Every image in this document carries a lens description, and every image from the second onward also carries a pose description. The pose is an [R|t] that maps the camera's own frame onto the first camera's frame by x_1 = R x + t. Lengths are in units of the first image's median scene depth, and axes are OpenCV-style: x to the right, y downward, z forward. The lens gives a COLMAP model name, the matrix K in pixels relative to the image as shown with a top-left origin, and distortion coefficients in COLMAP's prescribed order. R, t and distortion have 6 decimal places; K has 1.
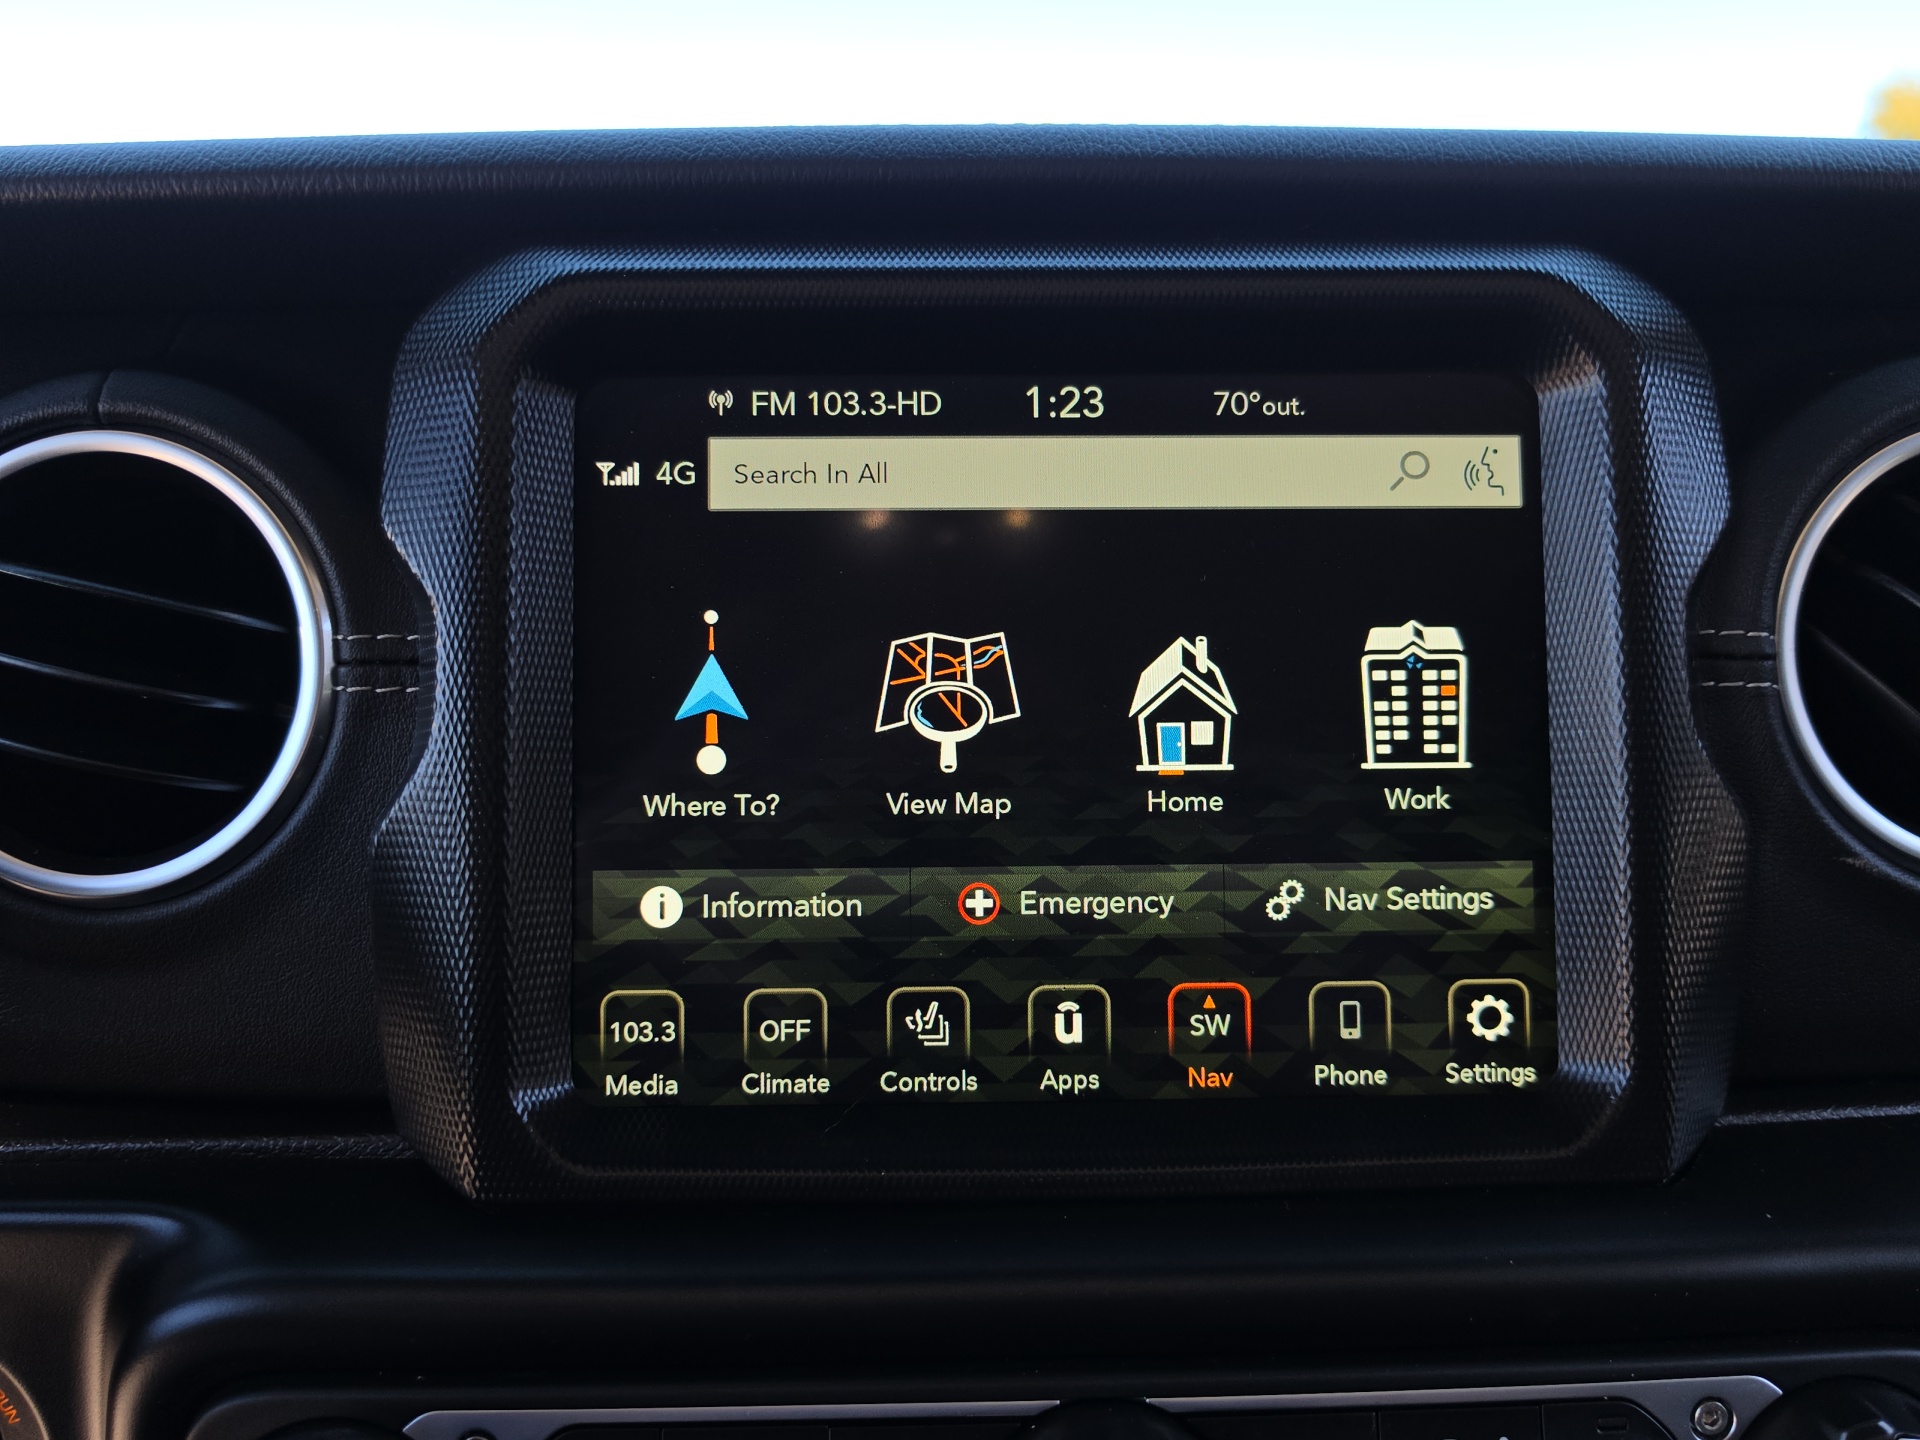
lens RADIAL K [[1649.8, 0, 961.4], [0, 1649.8, 752.3], [0, 0, 1]] dist [-0.020534, 0.007693]
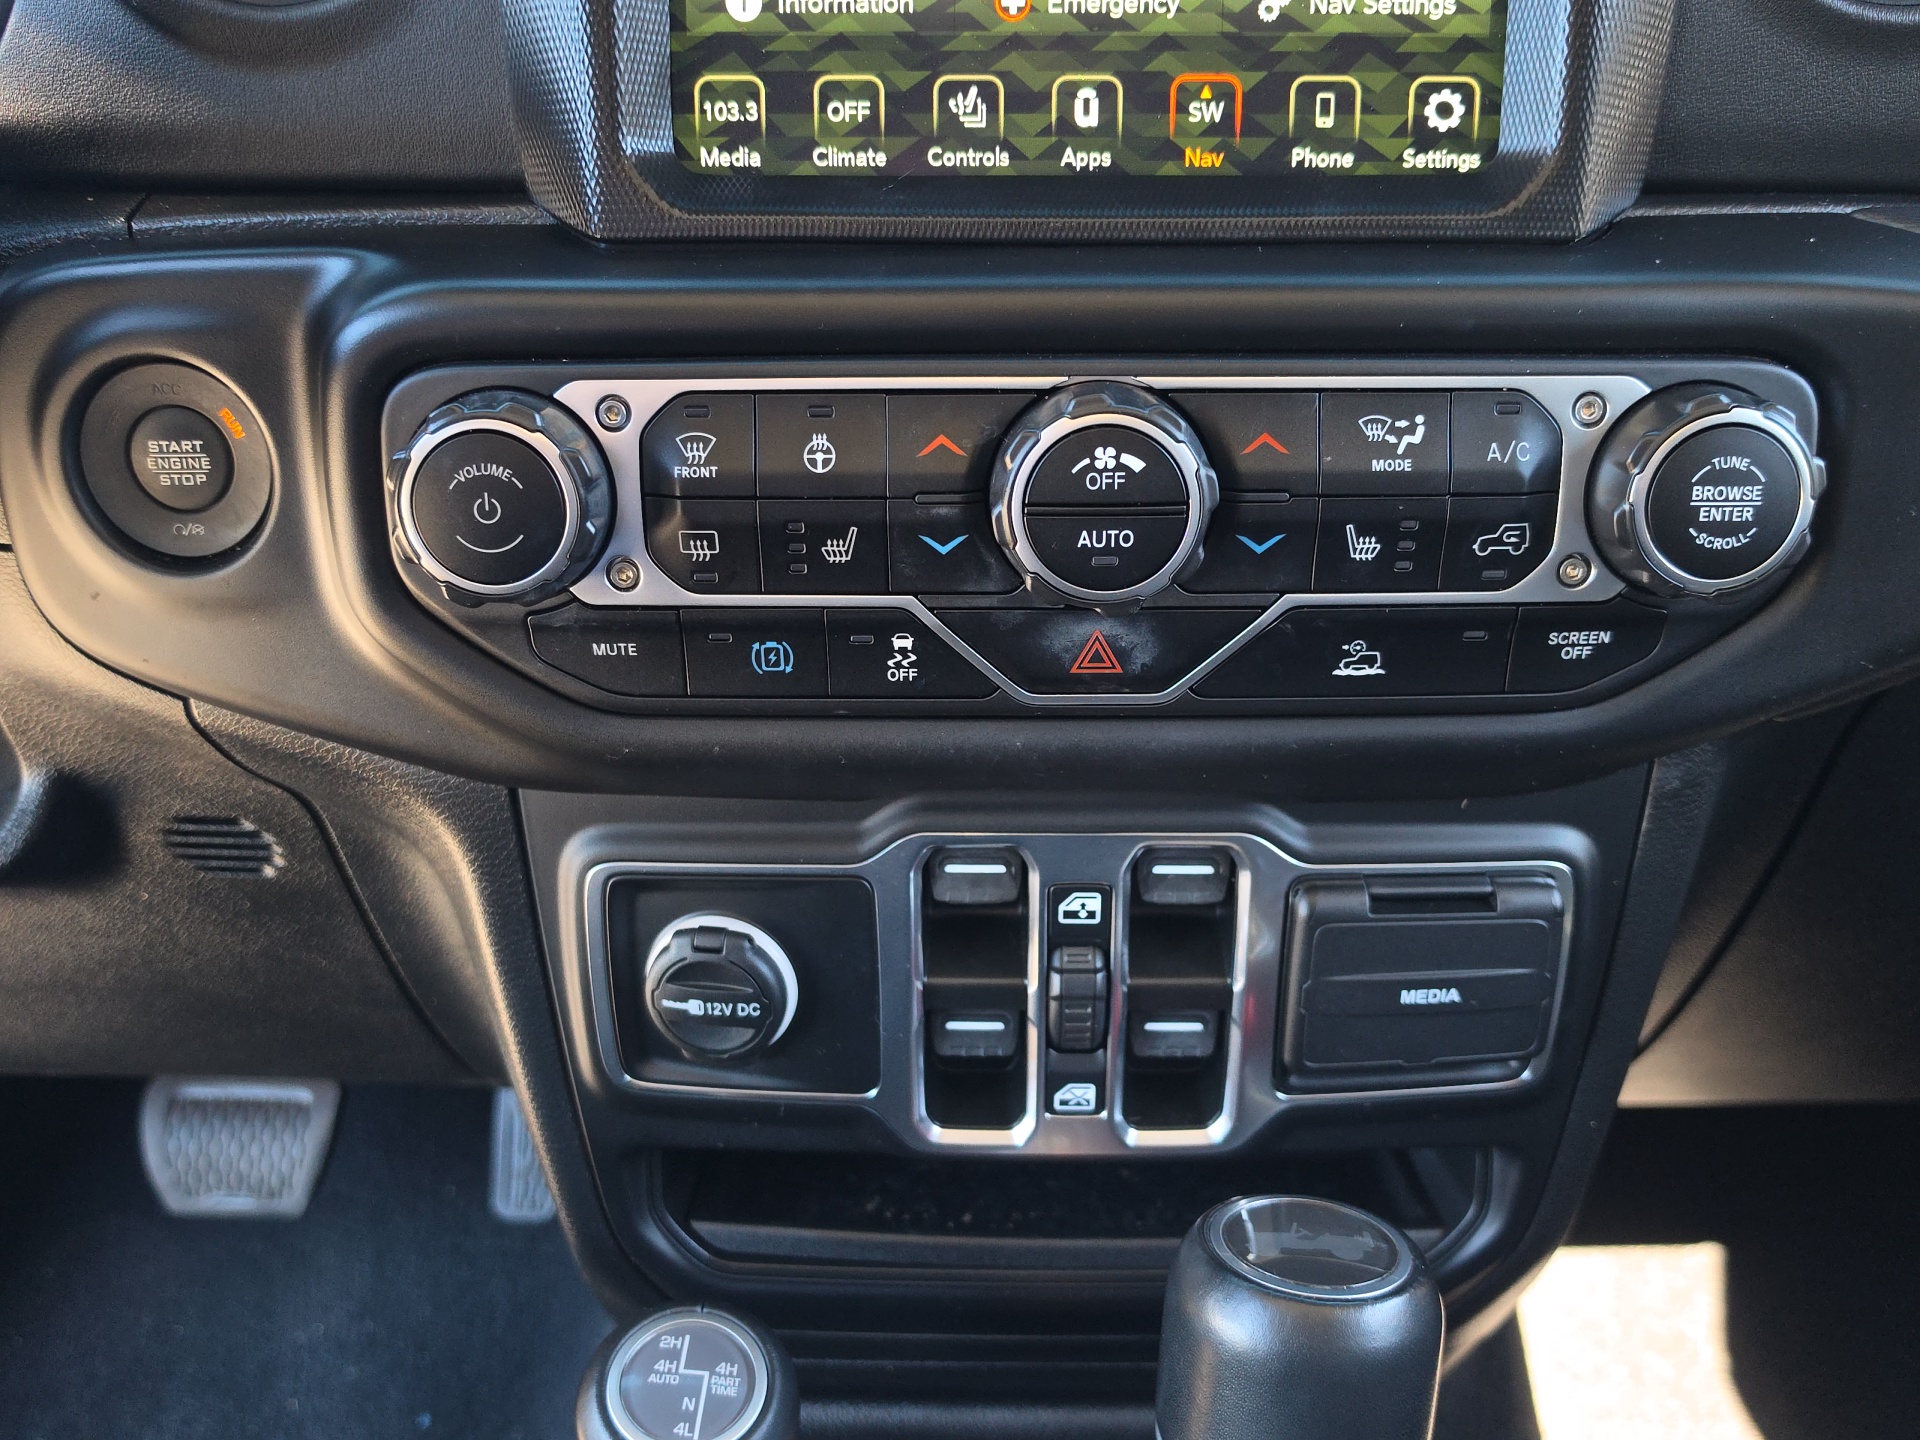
lens RADIAL K [[1649.8, 0, 967.1], [0, 1649.8, 713.9], [0, 0, 1]] dist [-0.020534, 0.007693]
pose [[0.999482, 0.017439, -0.027037, 0.018548], [-0.009982, 0.966974, 0.254679, 0.283048], [0.030585, -0.254277, 0.966648, -0.259705]]
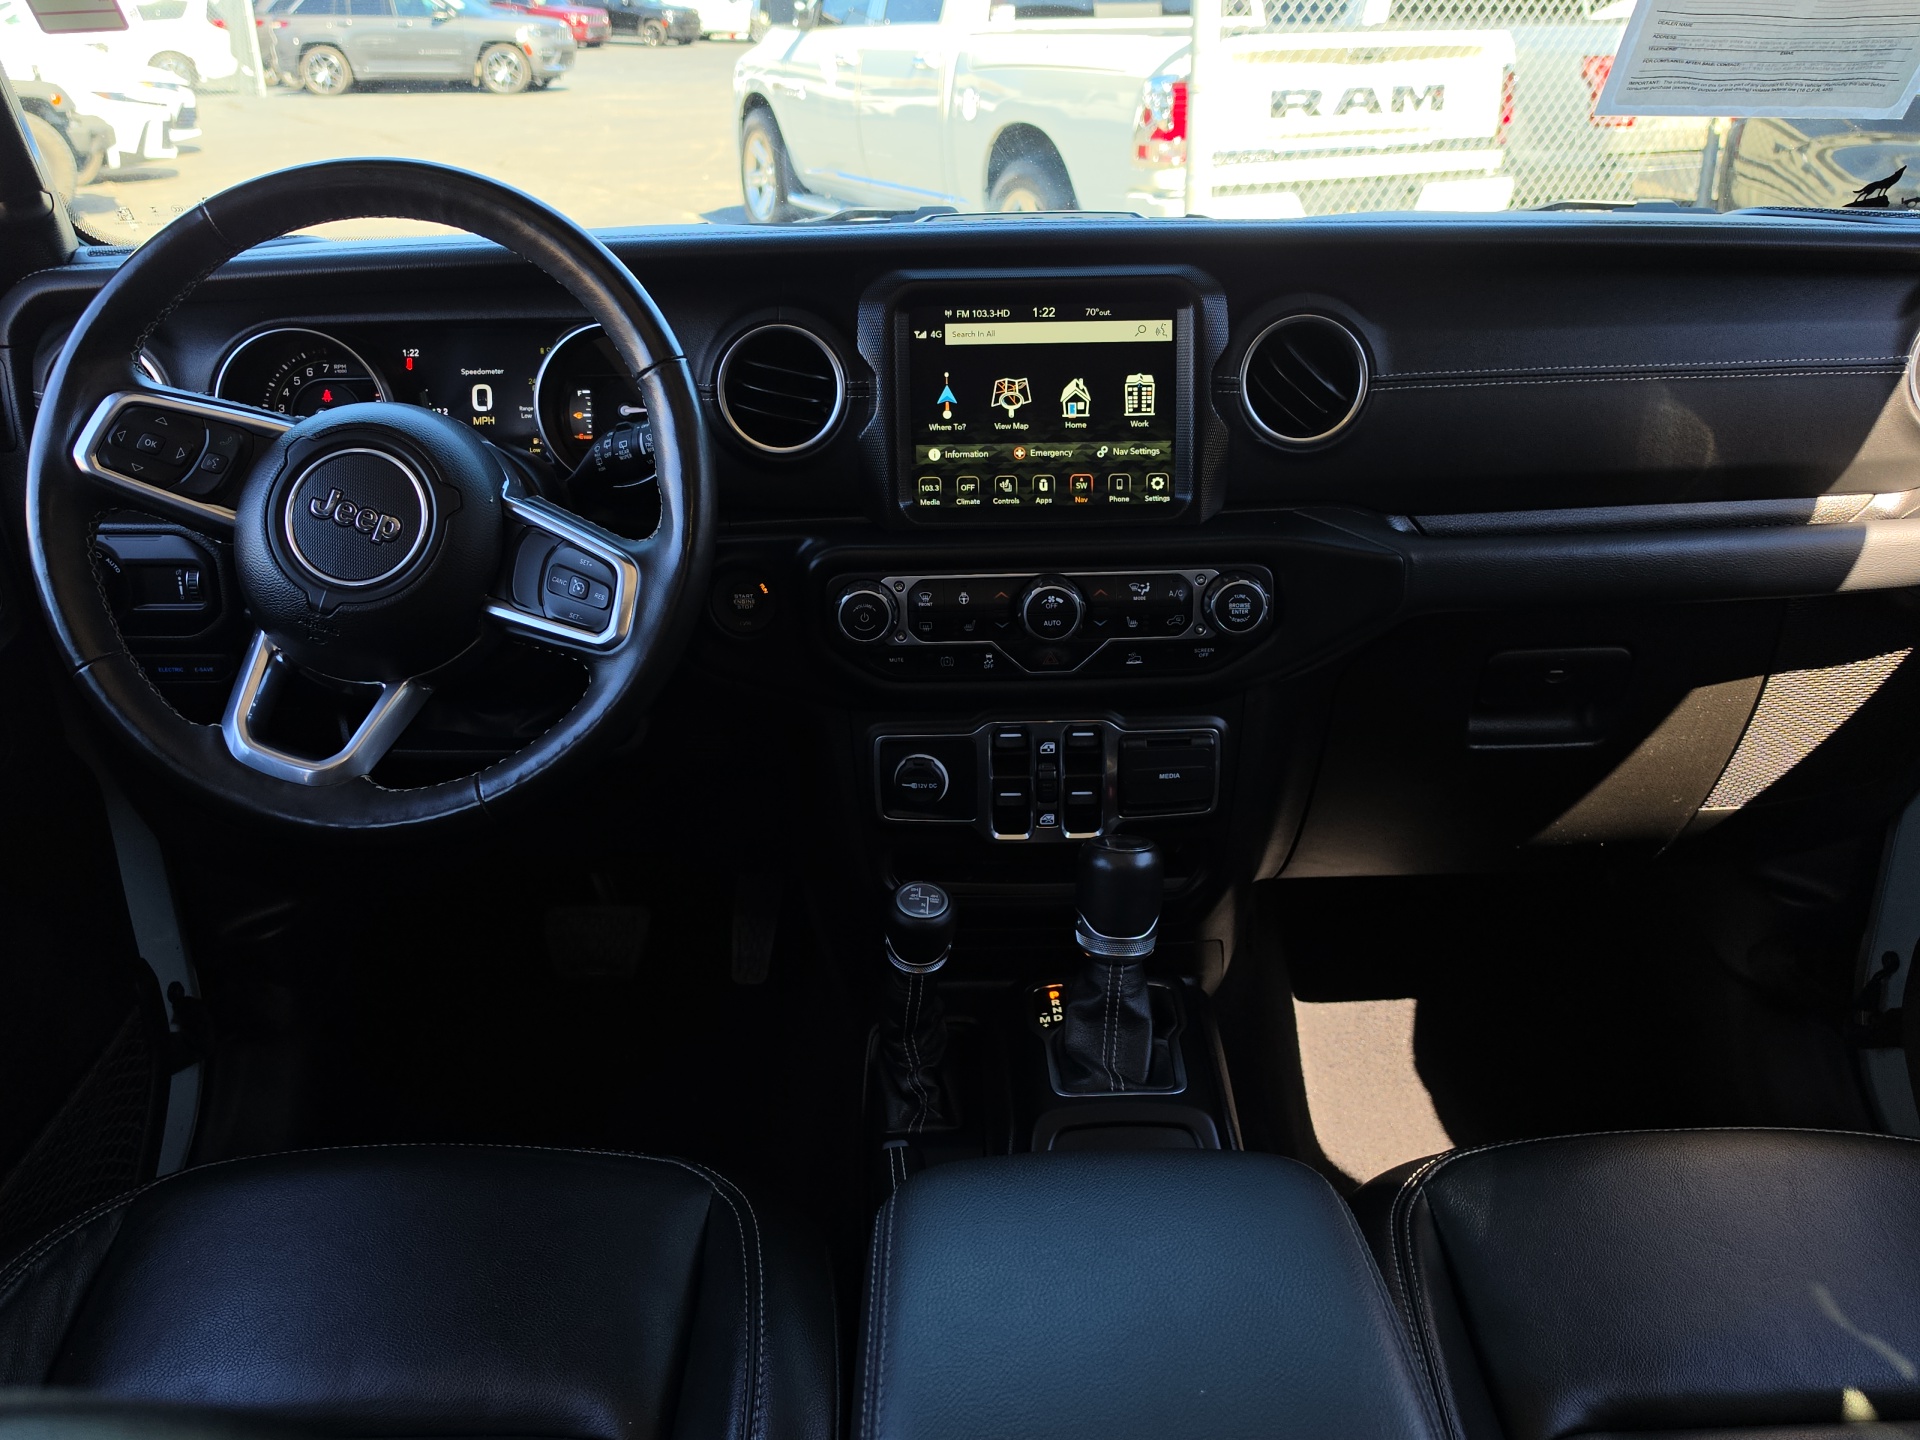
lens RADIAL K [[1649.8, 0, 953.5], [0, 1649.8, 710.3], [0, 0, 1]] dist [-0.020534, 0.007693]
pose [[0.999858, -0.003316, -0.016525, -0.078724], [0.007043, 0.972948, 0.230919, -0.202838], [0.015312, -0.231002, 0.972833, -2.740362]]
